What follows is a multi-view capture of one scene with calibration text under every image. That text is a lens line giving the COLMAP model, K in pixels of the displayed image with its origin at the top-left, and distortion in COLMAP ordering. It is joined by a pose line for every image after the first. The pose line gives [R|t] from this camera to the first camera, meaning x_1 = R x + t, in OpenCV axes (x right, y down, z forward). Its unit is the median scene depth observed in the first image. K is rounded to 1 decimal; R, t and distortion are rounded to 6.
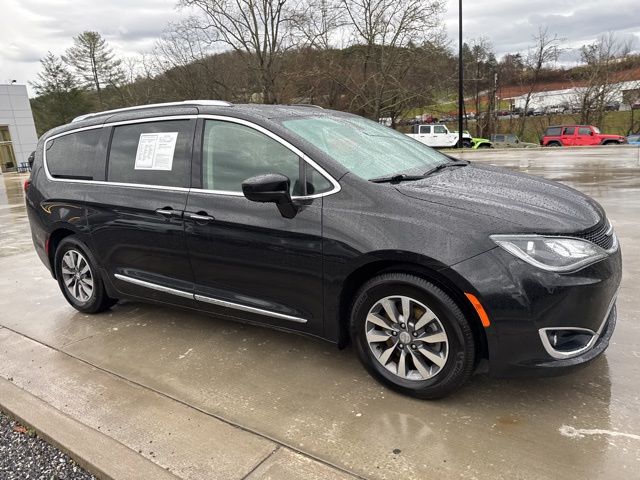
lens RADIAL K [[450.9, 0, 324.3], [0, 450.9, 239.0], [0, 0, 1]] dist [0.034411, -0.039044]
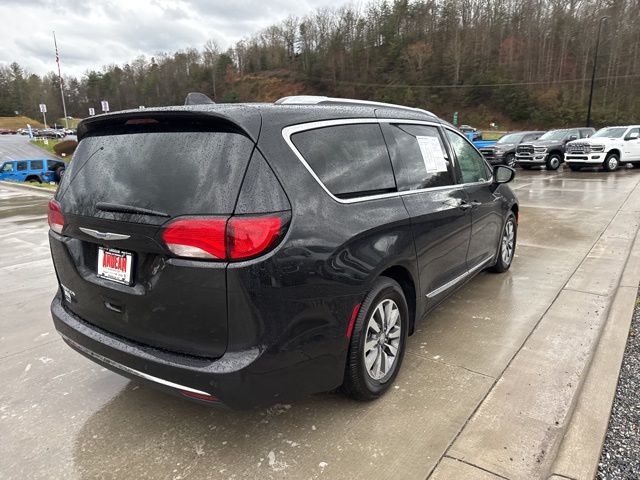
lens RADIAL K [[450.9, 0, 324.3], [0, 450.9, 239.0], [0, 0, 1]] dist [0.034411, -0.039044]
pose [[0.042448, -0.143437, 0.988749, -1.485748], [0.235871, 0.963105, 0.129591, -0.208362], [-0.970857, 0.227716, 0.074715, 1.258914]]
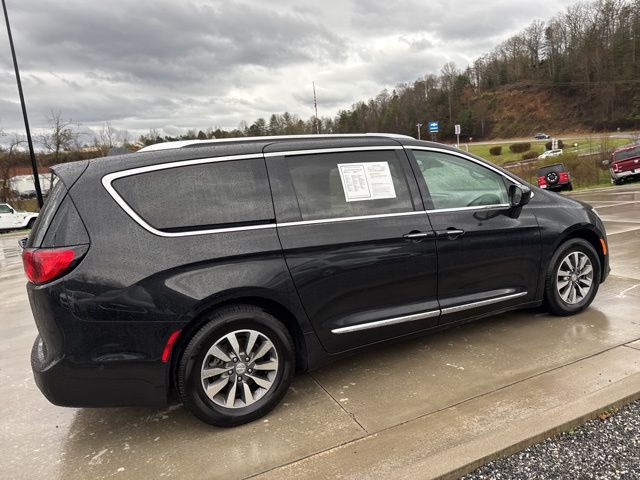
lens RADIAL K [[450.9, 0, 324.3], [0, 450.9, 239.0], [0, 0, 1]] dist [0.034411, -0.039044]
pose [[0.521848, -0.096168, 0.847600, -1.299018], [0.244049, 0.968924, -0.040322, -0.060621], [-0.817383, 0.227899, 0.529101, 0.623871]]
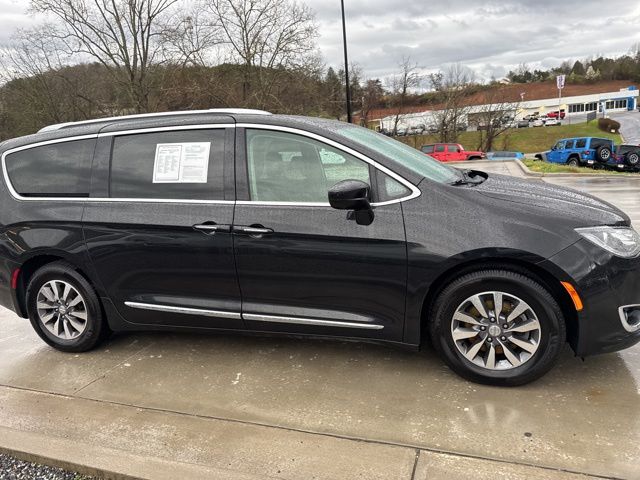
lens RADIAL K [[450.9, 0, 324.3], [0, 450.9, 239.0], [0, 0, 1]] dist [0.034411, -0.039044]
pose [[0.963449, -0.054130, 0.262366, -0.357330], [0.064193, 0.997489, -0.029929, 0.007079], [-0.260087, 0.045677, 0.964504, 0.047934]]
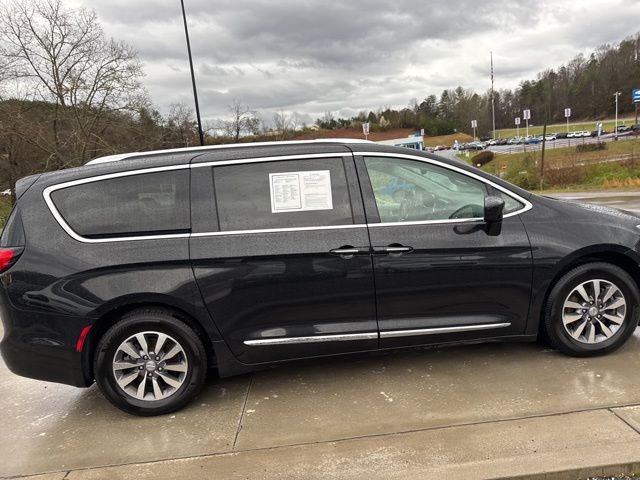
lens RADIAL K [[450.9, 0, 324.3], [0, 450.9, 239.0], [0, 0, 1]] dist [0.034411, -0.039044]
pose [[0.790904, -0.093783, 0.604711, -0.939055], [0.171422, 0.982576, -0.071819, -0.024796], [-0.587440, 0.160463, 0.793200, 0.271719]]
